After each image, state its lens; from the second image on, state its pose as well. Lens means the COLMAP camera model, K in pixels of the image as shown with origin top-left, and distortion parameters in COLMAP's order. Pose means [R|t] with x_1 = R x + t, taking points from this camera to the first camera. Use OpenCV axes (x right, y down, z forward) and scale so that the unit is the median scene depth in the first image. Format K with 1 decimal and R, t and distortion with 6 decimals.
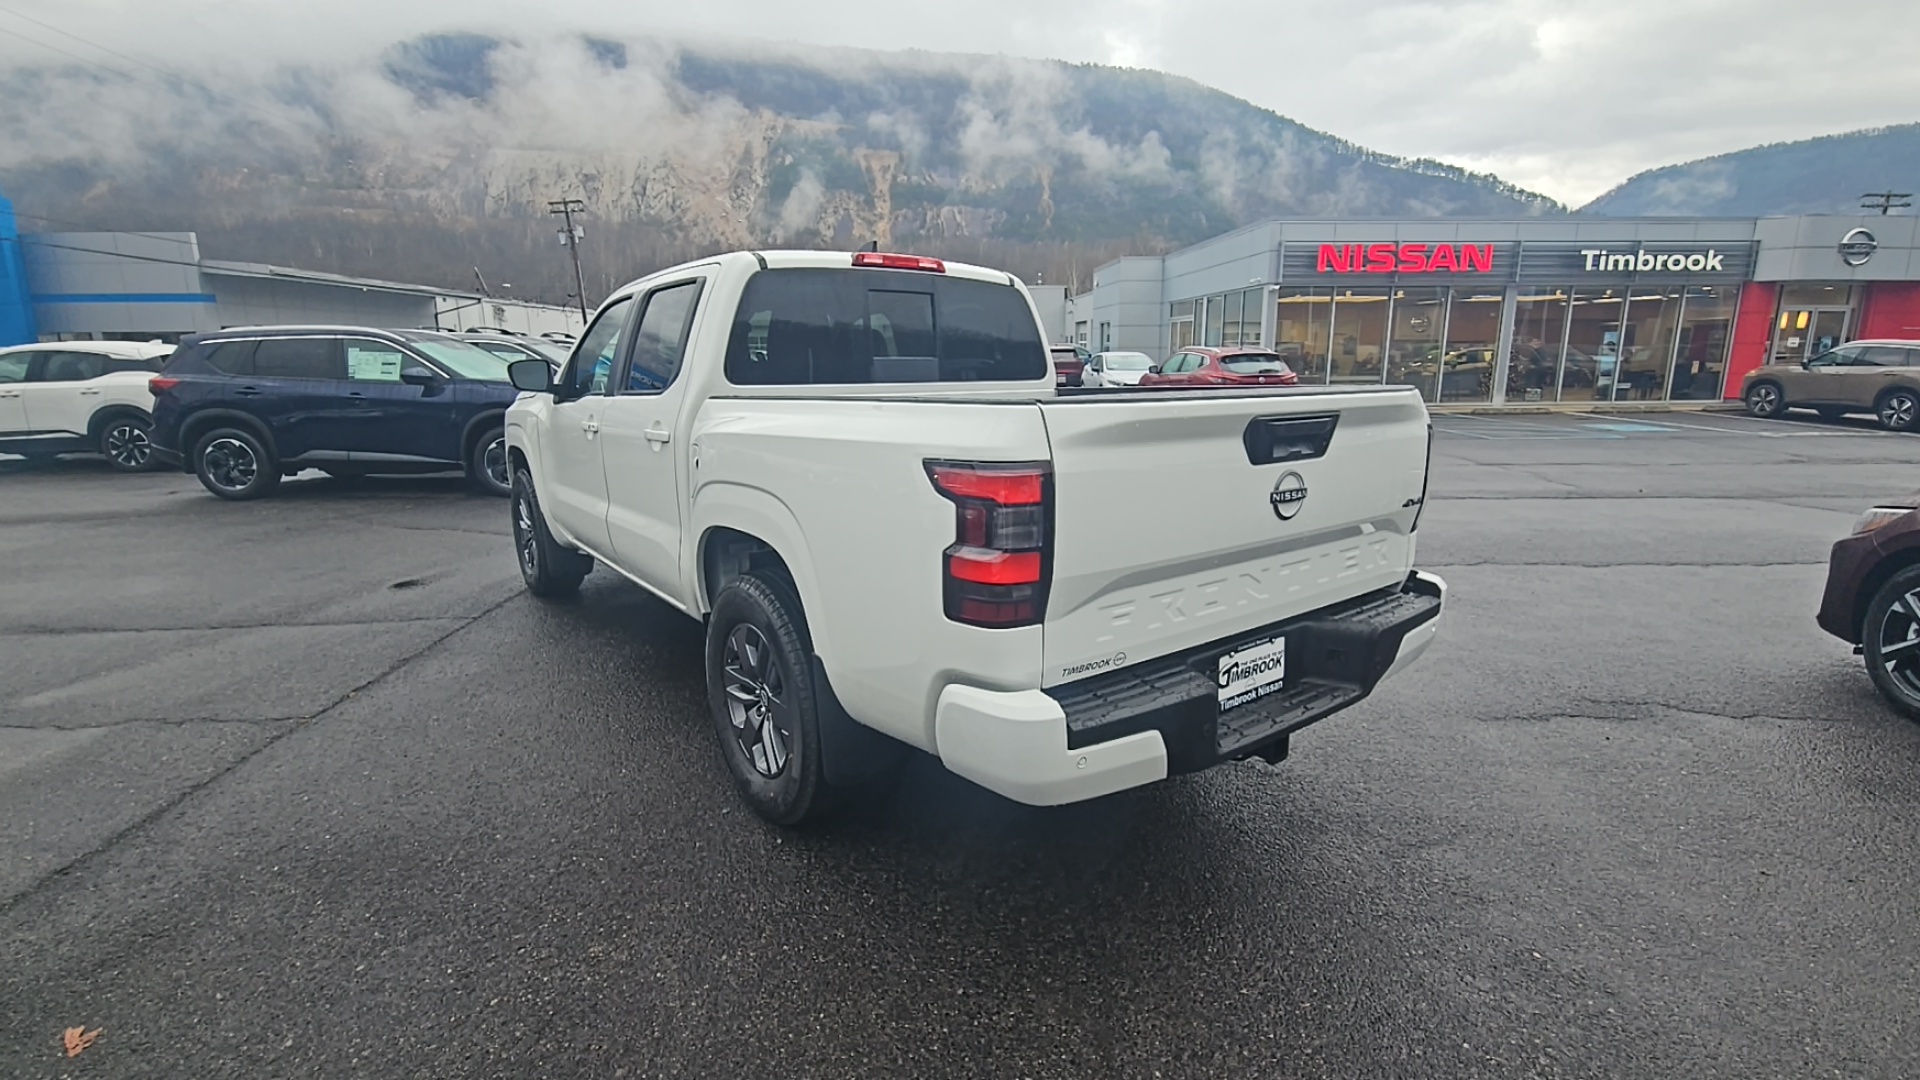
lens RADIAL K [[852.5, 0, 962.4], [0, 852.5, 547.8], [0, 0, 1]] dist [0.008424, -0.007484]
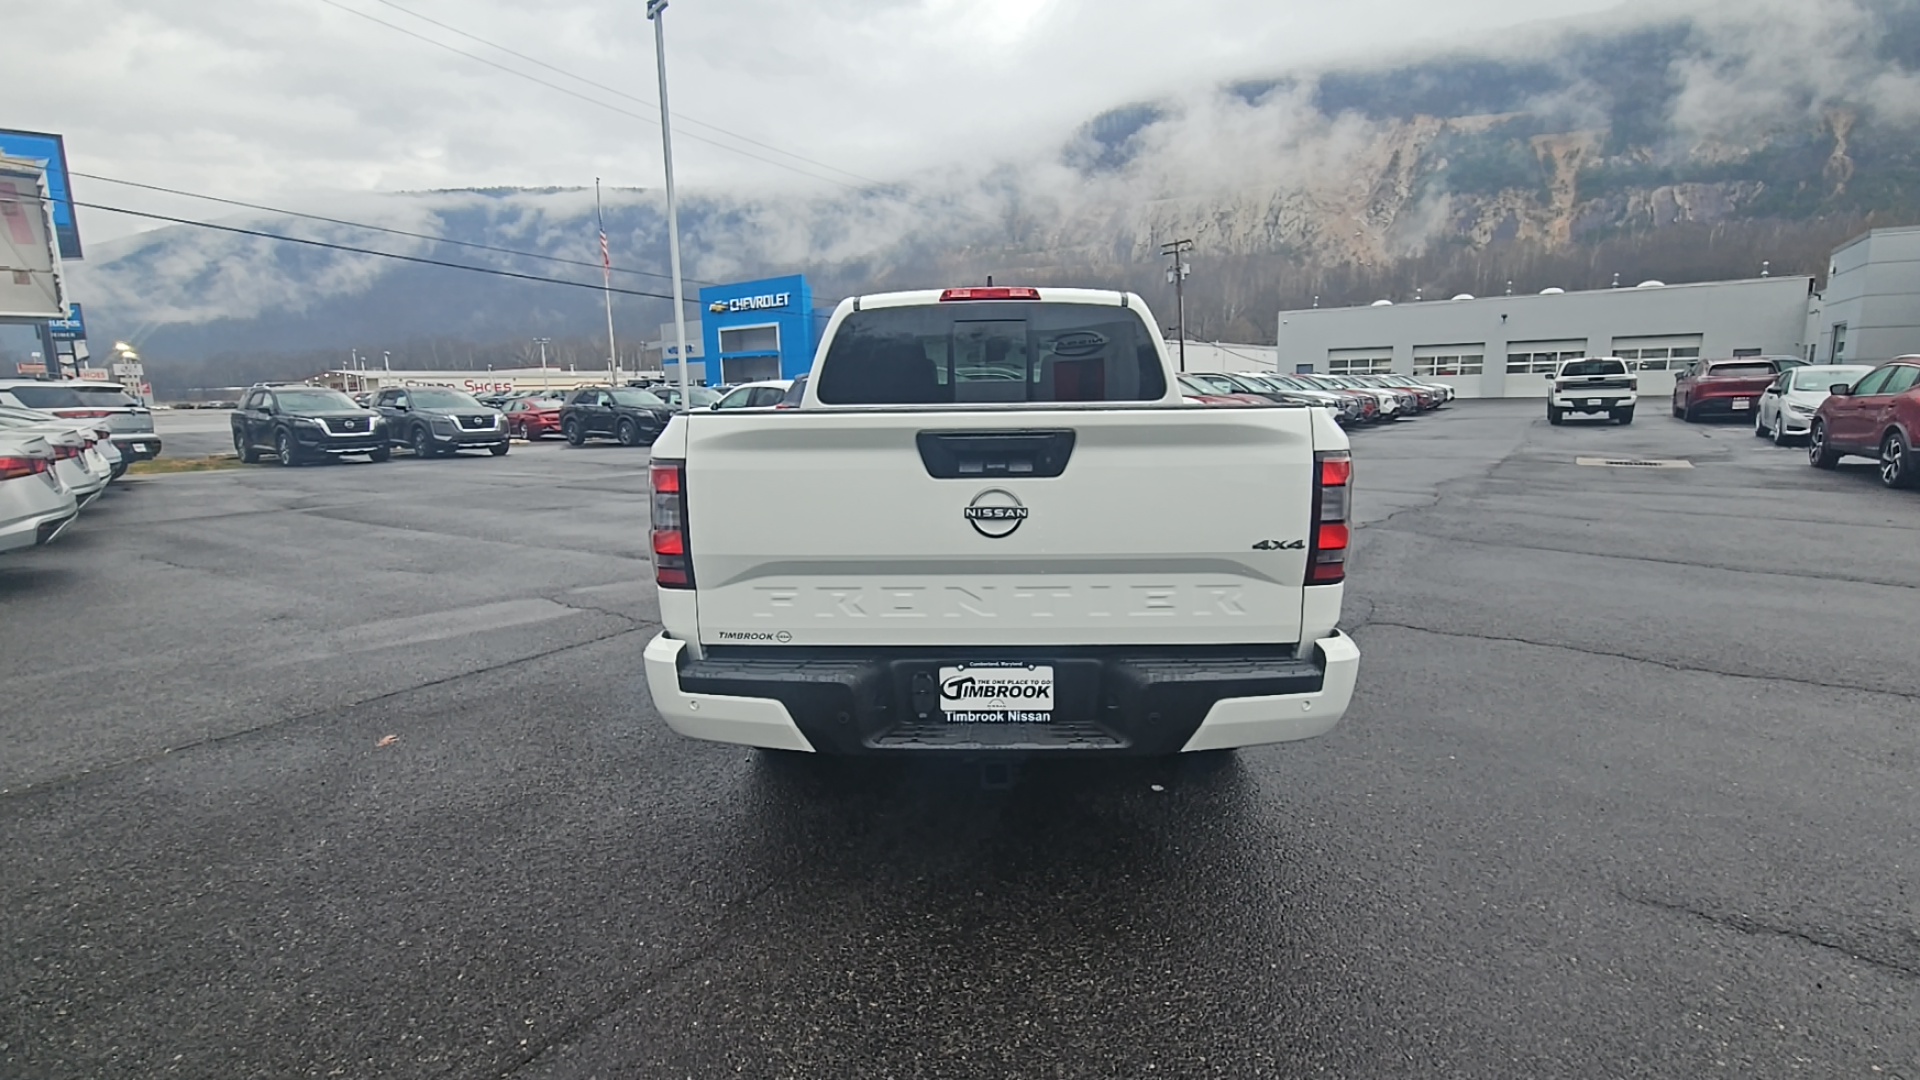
lens RADIAL K [[852.5, 0, 960.3], [0, 852.5, 549.8], [0, 0, 1]] dist [0.008424, -0.007484]
pose [[0.778699, 0.102163, -0.619023, 0.055562], [-0.119473, 0.992745, 0.013551, -0.001608], [0.615917, 0.063405, 0.785256, 0.012057]]
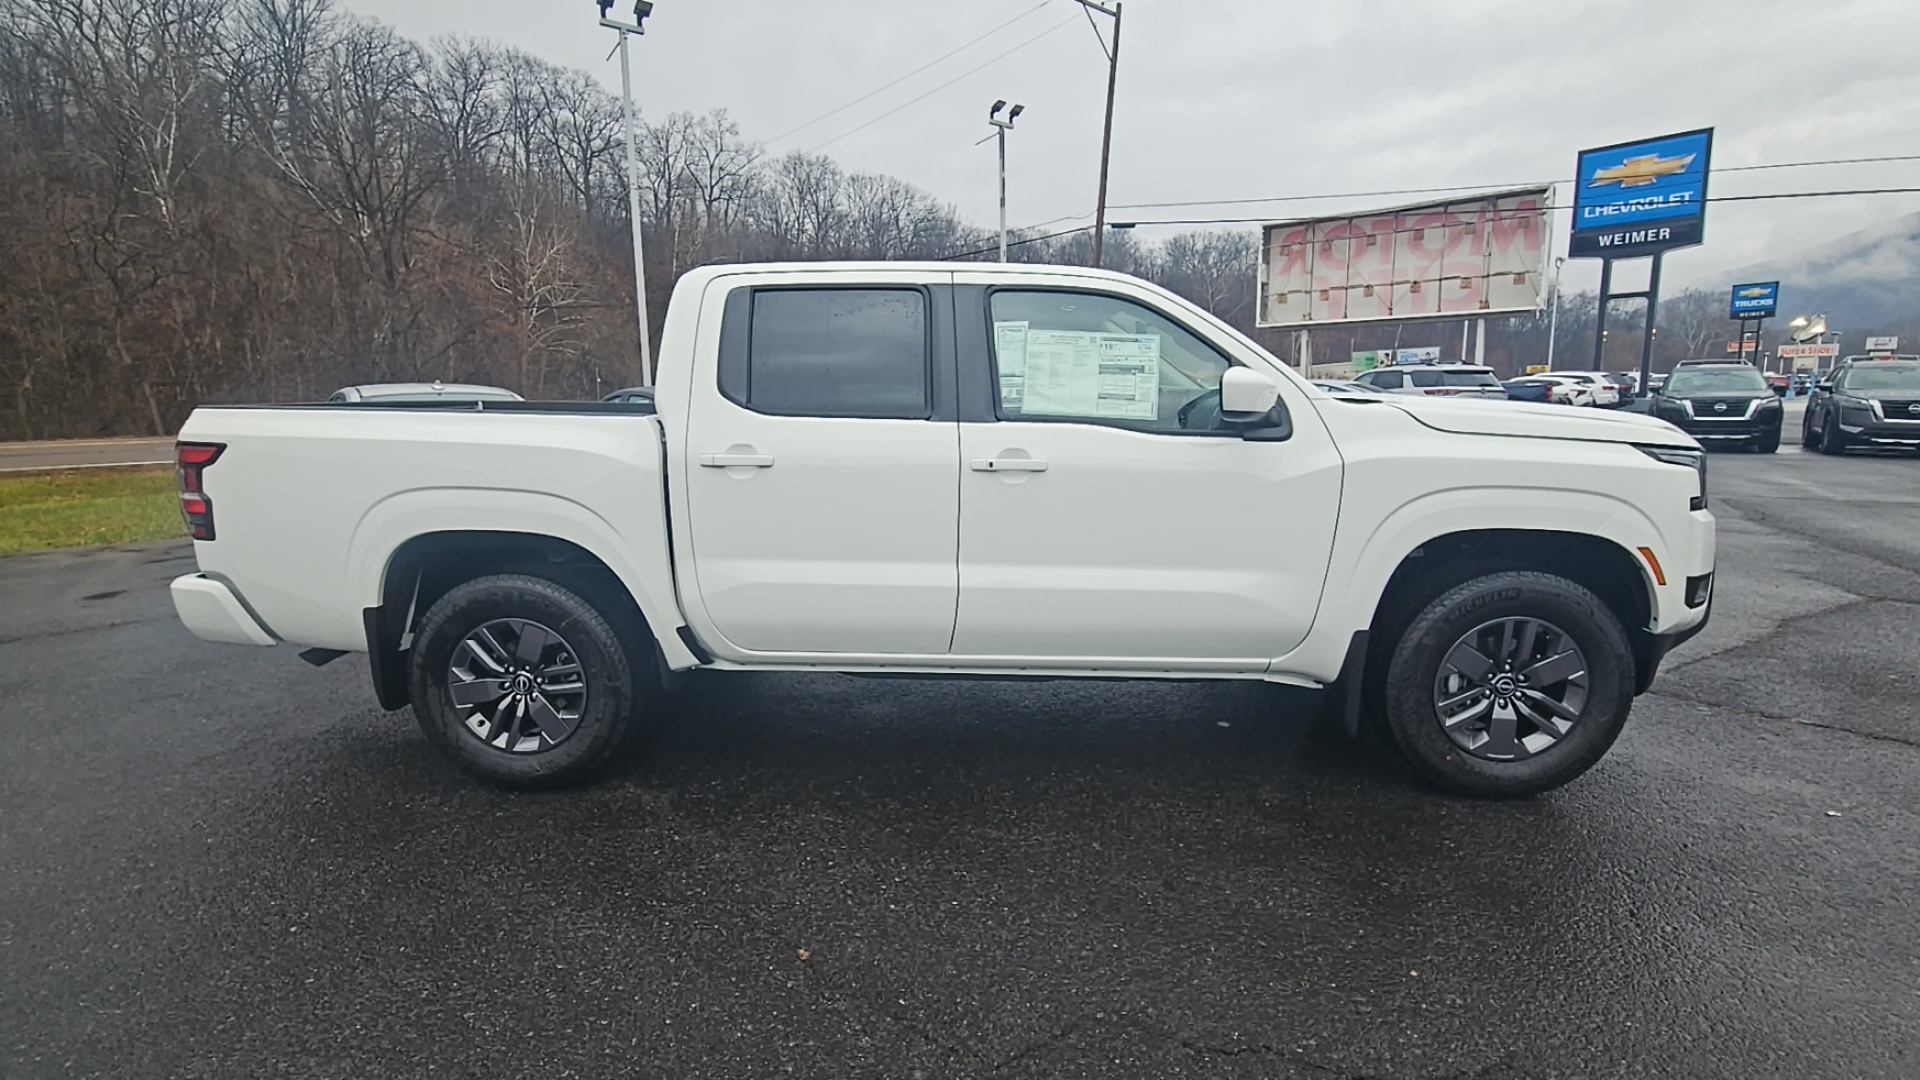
lens RADIAL K [[852.5, 0, 961.8], [0, 852.5, 544.8], [0, 0, 1]] dist [0.008424, -0.007484]
pose [[-0.642484, 0.142099, -0.753009, 0.054390], [-0.150746, 0.940018, 0.306009, -0.036395], [0.751325, 0.310119, -0.582526, 0.174891]]
